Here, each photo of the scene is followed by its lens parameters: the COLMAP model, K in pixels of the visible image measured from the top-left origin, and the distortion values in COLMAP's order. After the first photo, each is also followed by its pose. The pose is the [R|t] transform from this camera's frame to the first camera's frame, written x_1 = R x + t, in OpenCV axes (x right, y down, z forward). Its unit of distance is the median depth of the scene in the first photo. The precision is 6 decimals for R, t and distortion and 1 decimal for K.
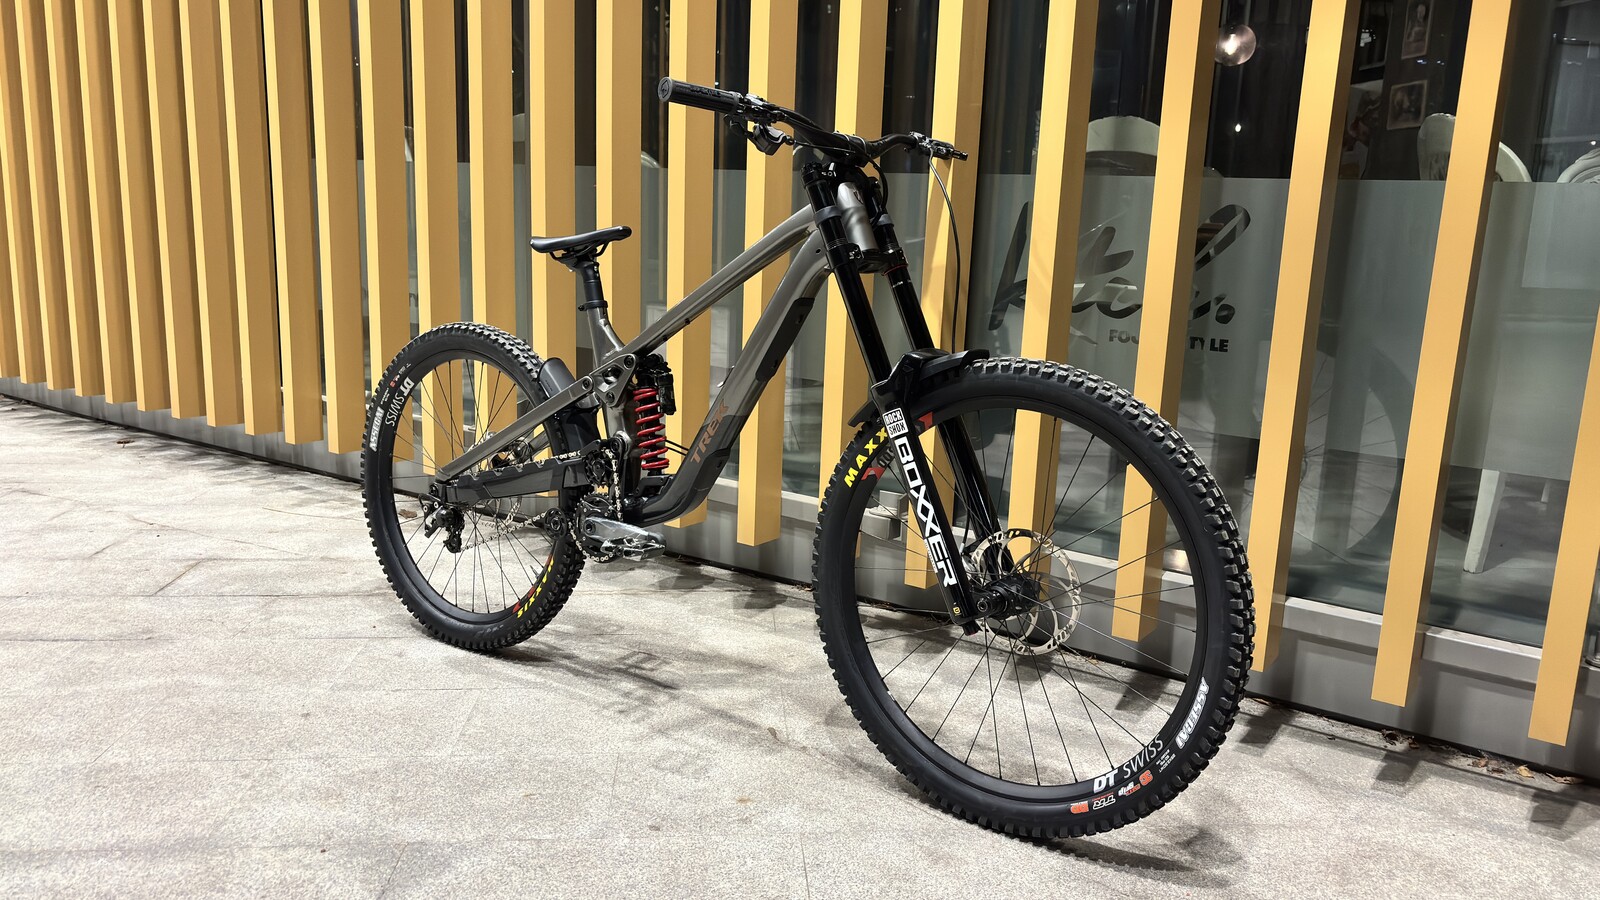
lens RADIAL K [[1236.5, 0, 800.0], [0, 1236.5, 450.0], [0, 0, 1]] dist [0.050306, -0.000192]
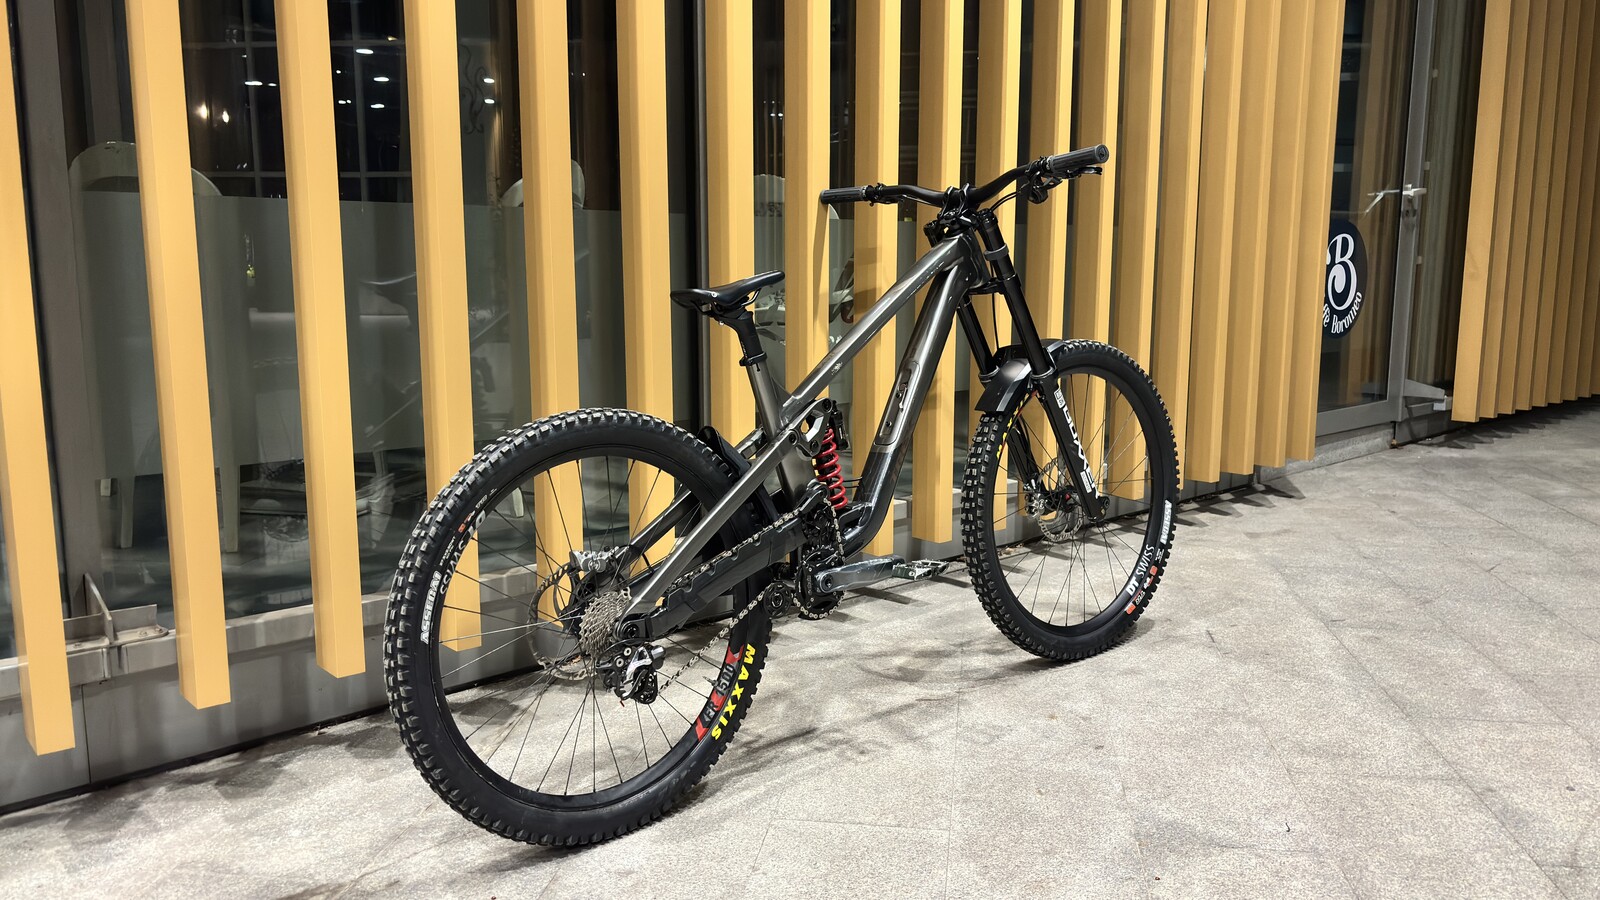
lens RADIAL K [[1236.5, 0, 800.0], [0, 1236.5, 450.0], [0, 0, 1]] dist [0.050306, -0.000192]
pose [[0.200265, -0.177755, 0.963482, -1.030094], [0.203132, 0.969568, 0.136655, -0.164376], [-0.958452, 0.168347, 0.230279, 0.749695]]
